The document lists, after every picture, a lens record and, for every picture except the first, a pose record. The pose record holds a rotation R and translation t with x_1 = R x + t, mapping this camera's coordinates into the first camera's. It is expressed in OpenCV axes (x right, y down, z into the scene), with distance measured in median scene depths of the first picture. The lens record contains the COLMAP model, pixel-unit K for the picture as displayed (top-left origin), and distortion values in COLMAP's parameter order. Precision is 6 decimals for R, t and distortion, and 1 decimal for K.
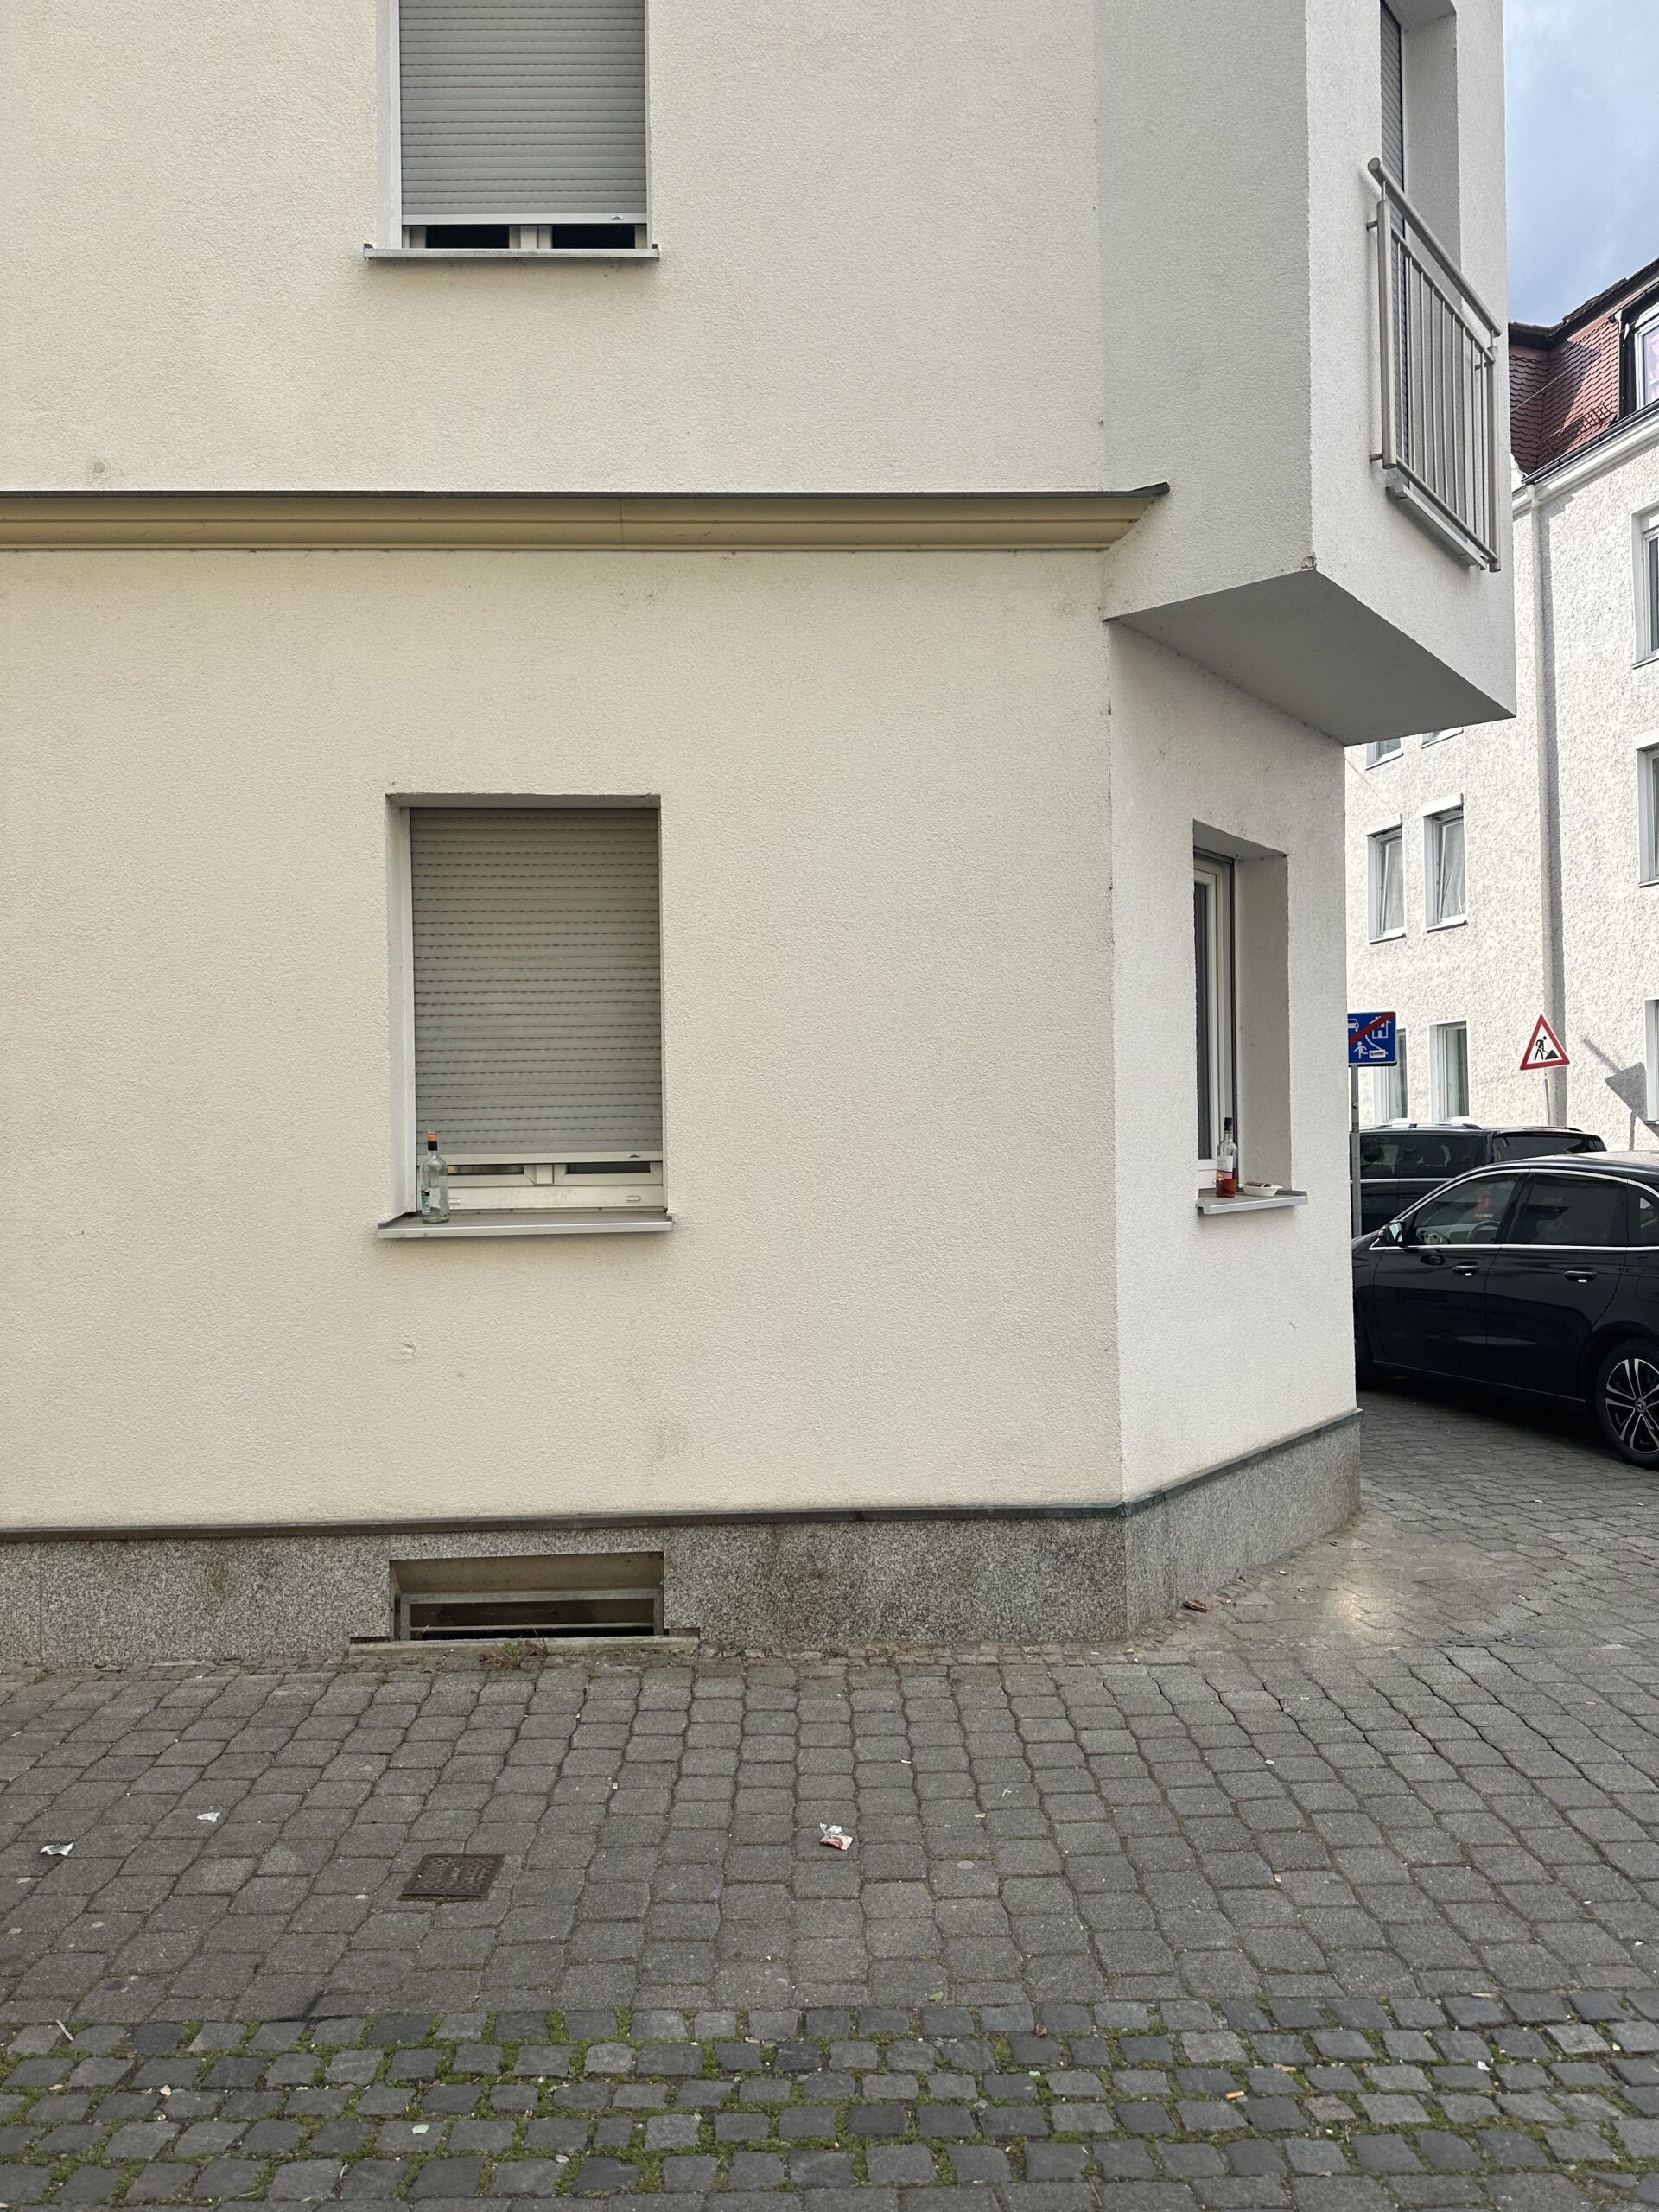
lens RADIAL K [[1551.6, 0, 805.2], [0, 1551.6, 1124.1], [0, 0, 1]] dist [0.056271, -0.050418]
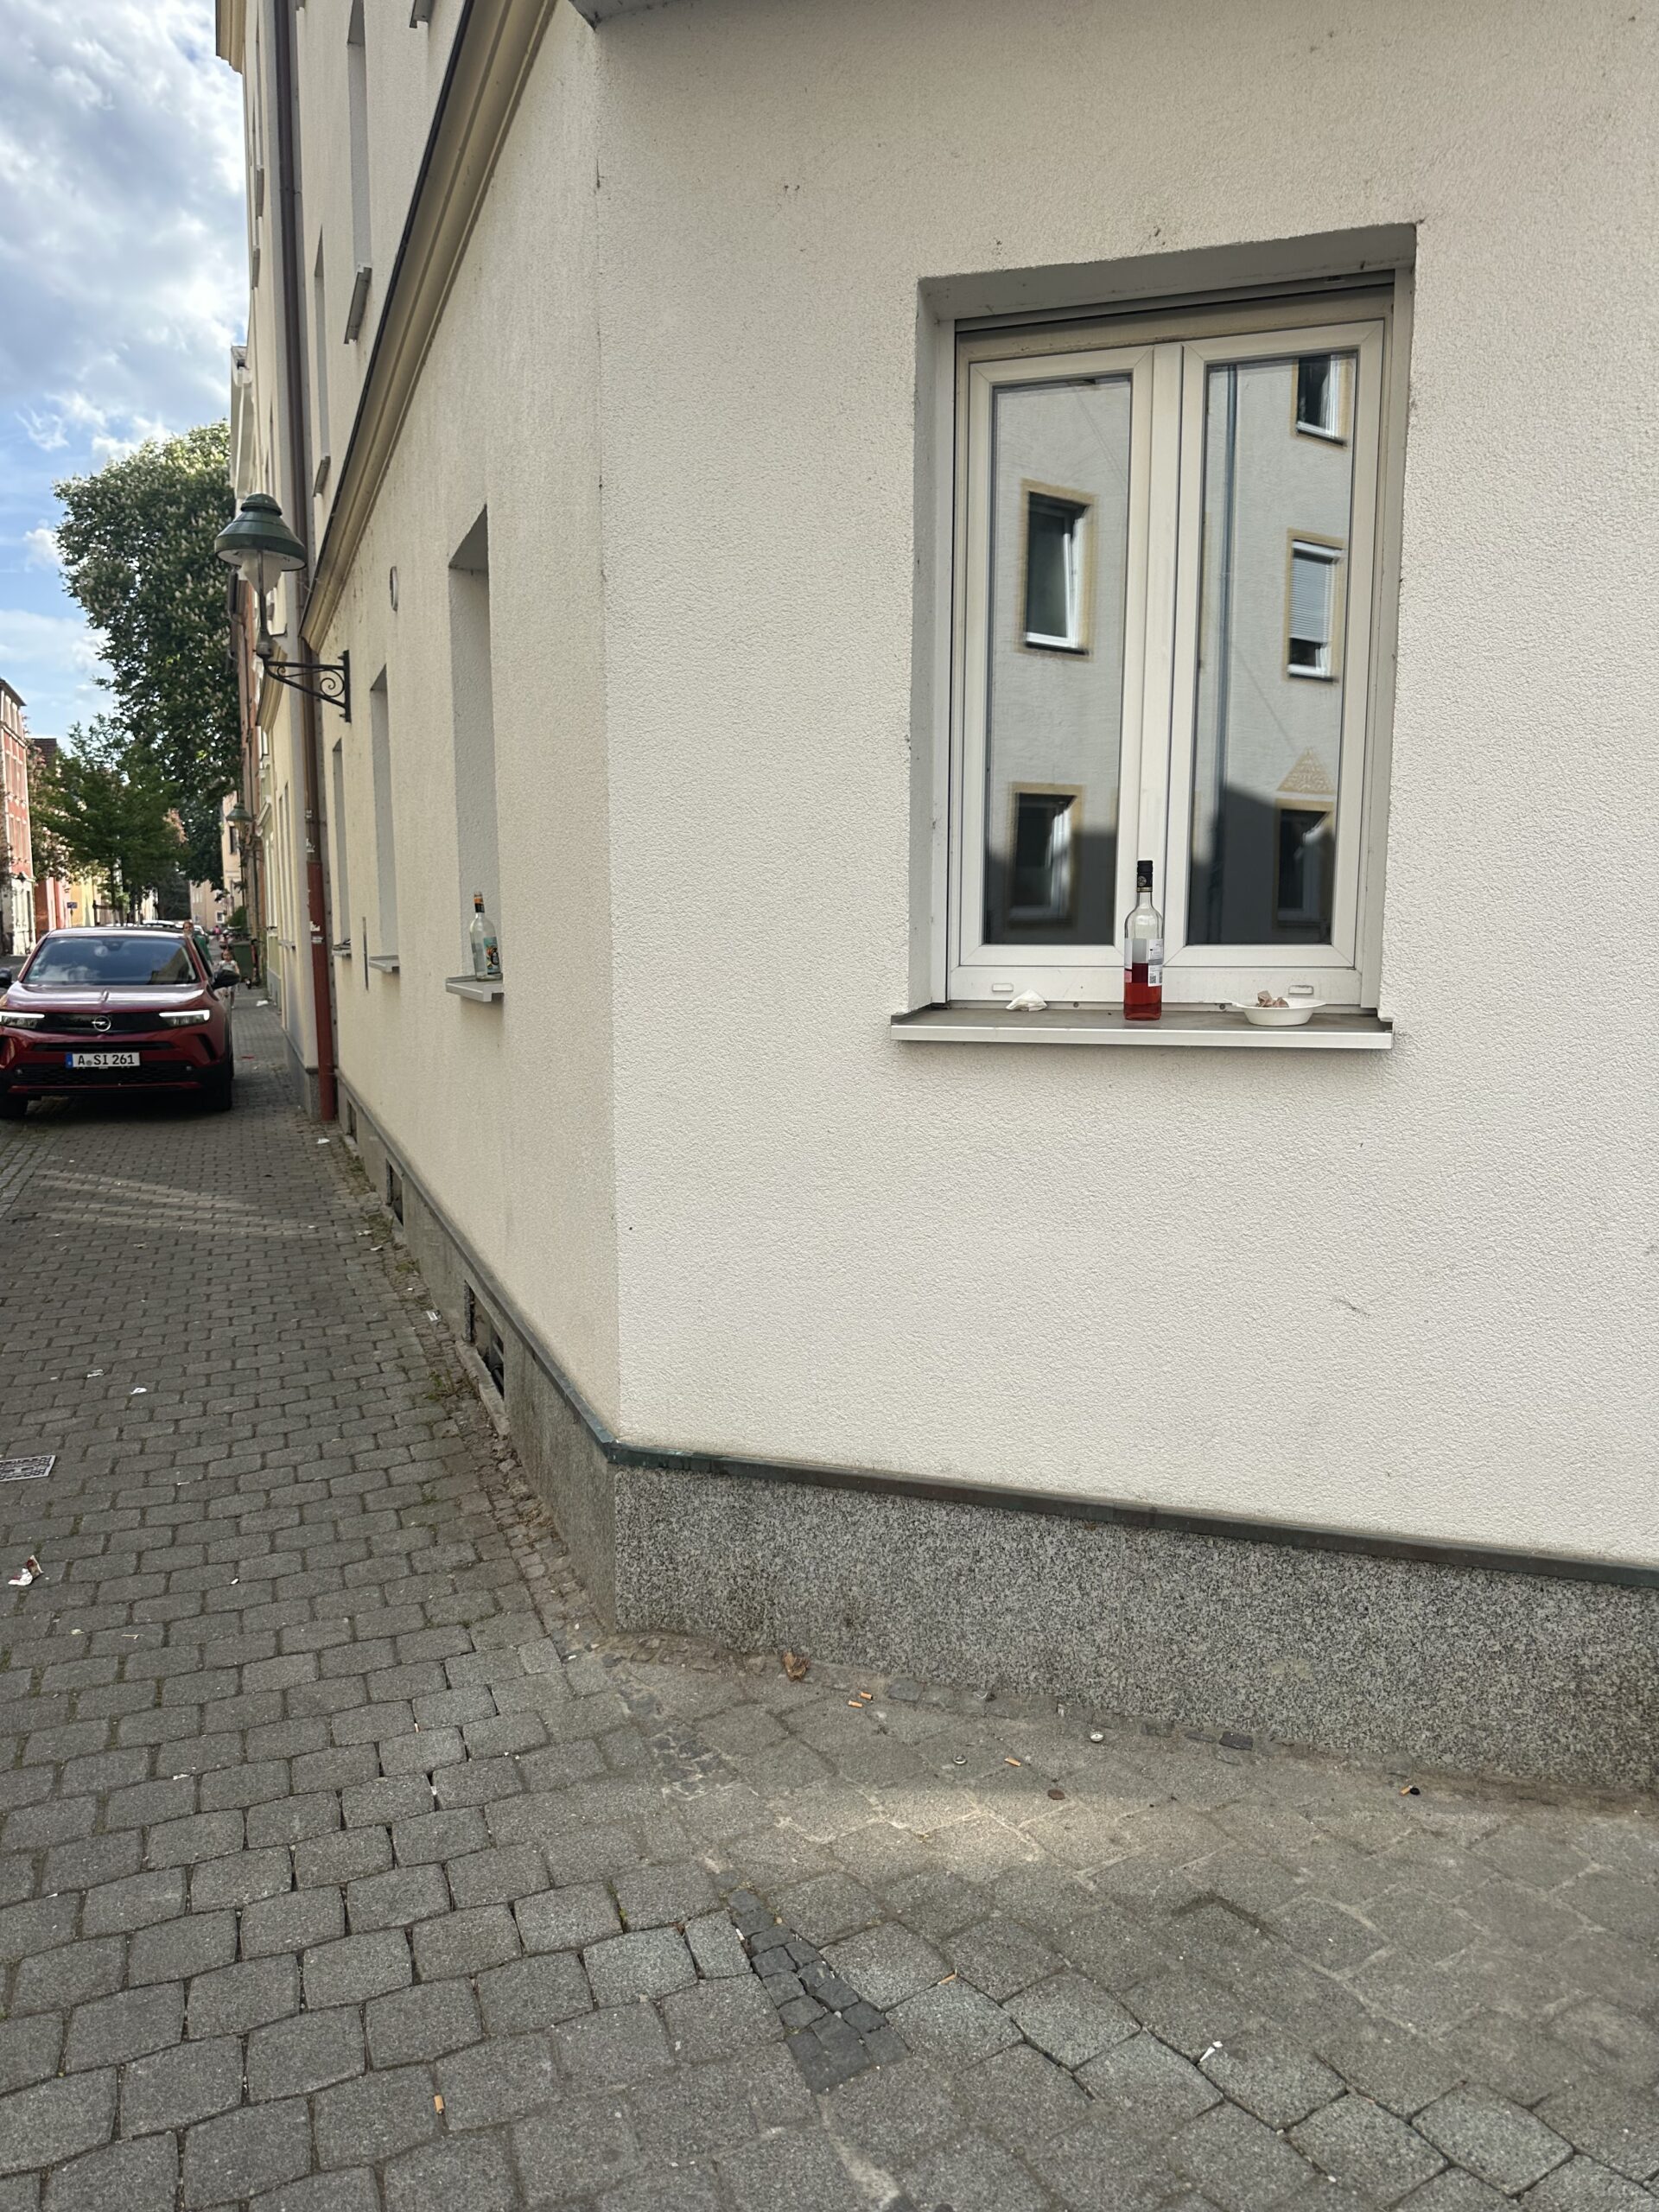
lens RADIAL K [[1504.4, 0, 829.5], [0, 1504.4, 1106.0], [0, 0, 1]] dist [0.048190, -0.042049]
pose [[0.380087, 0.124536, -0.916528, 0.856741], [-0.008572, 0.991326, 0.131145, 0.012963], [0.924911, -0.041990, 0.377858, 0.883085]]
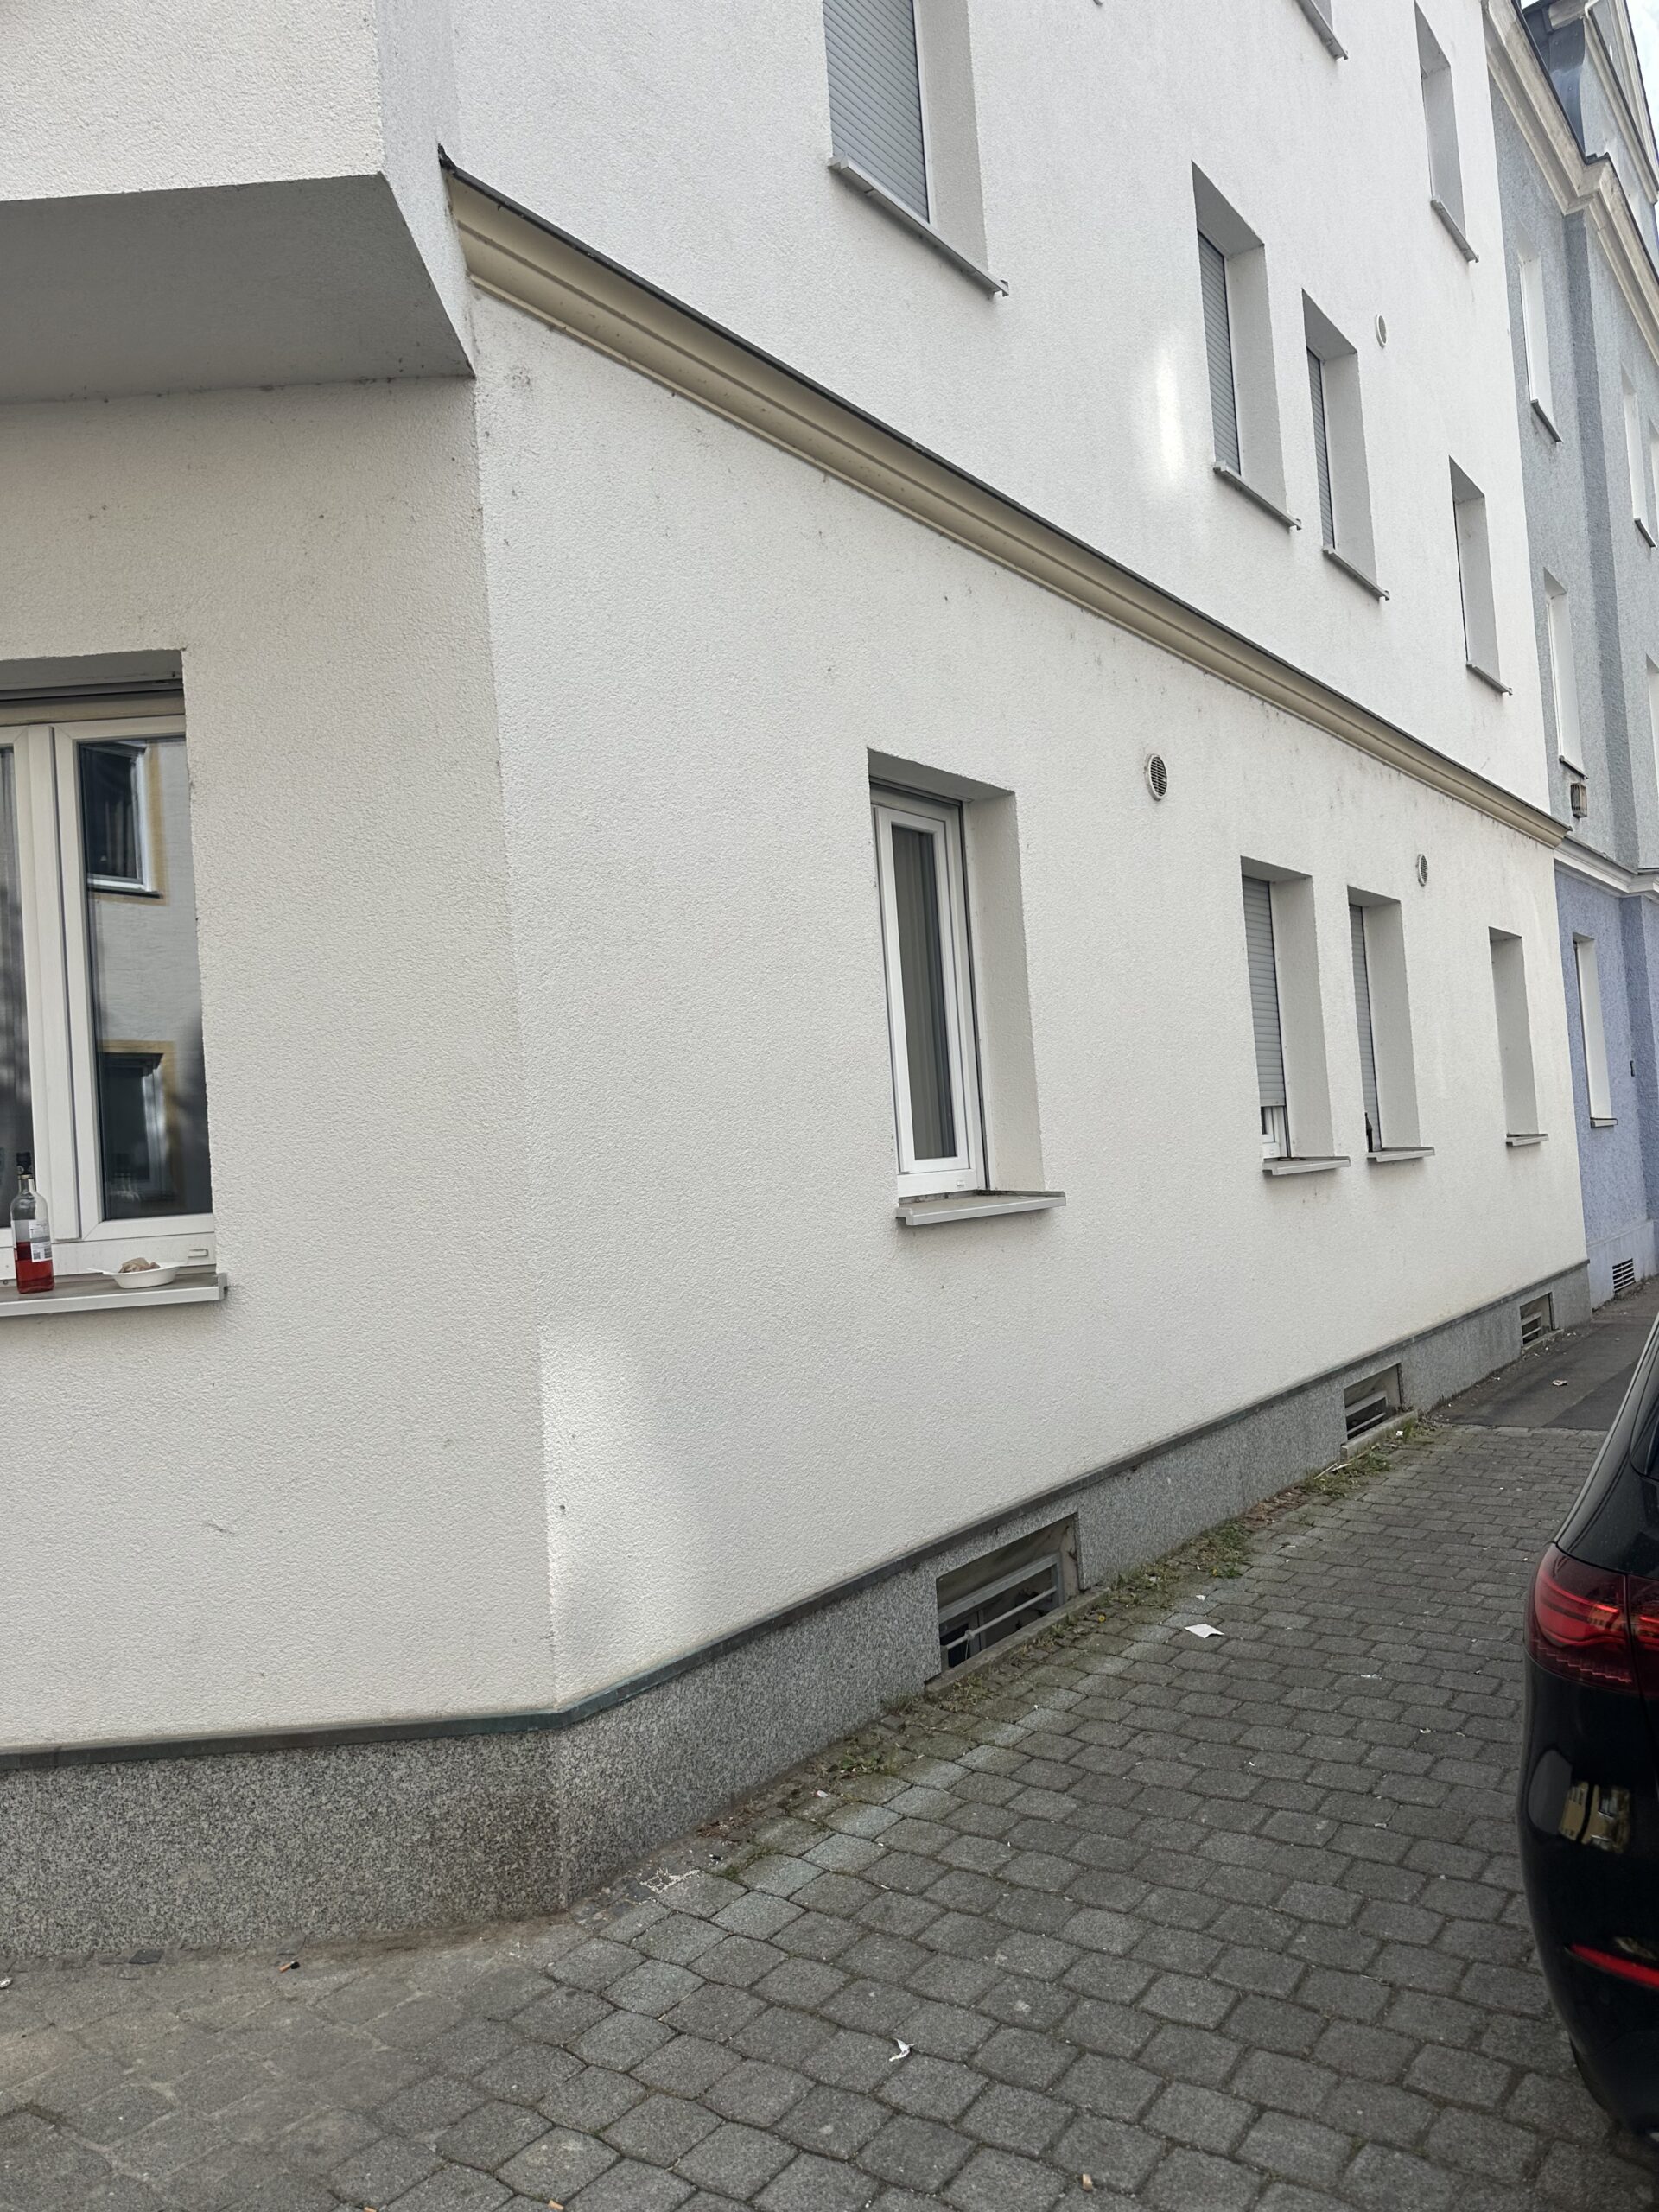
lens RADIAL K [[1543.1, 0, 829.5], [0, 1543.1, 1106.0], [0, 0, 1]] dist [0.016369, -0.011648]
pose [[0.635041, -0.055626, -0.770473, 1.116570], [0.060877, 0.997906, -0.021870, 0.010416], [0.770076, -0.033016, 0.637098, 1.067452]]
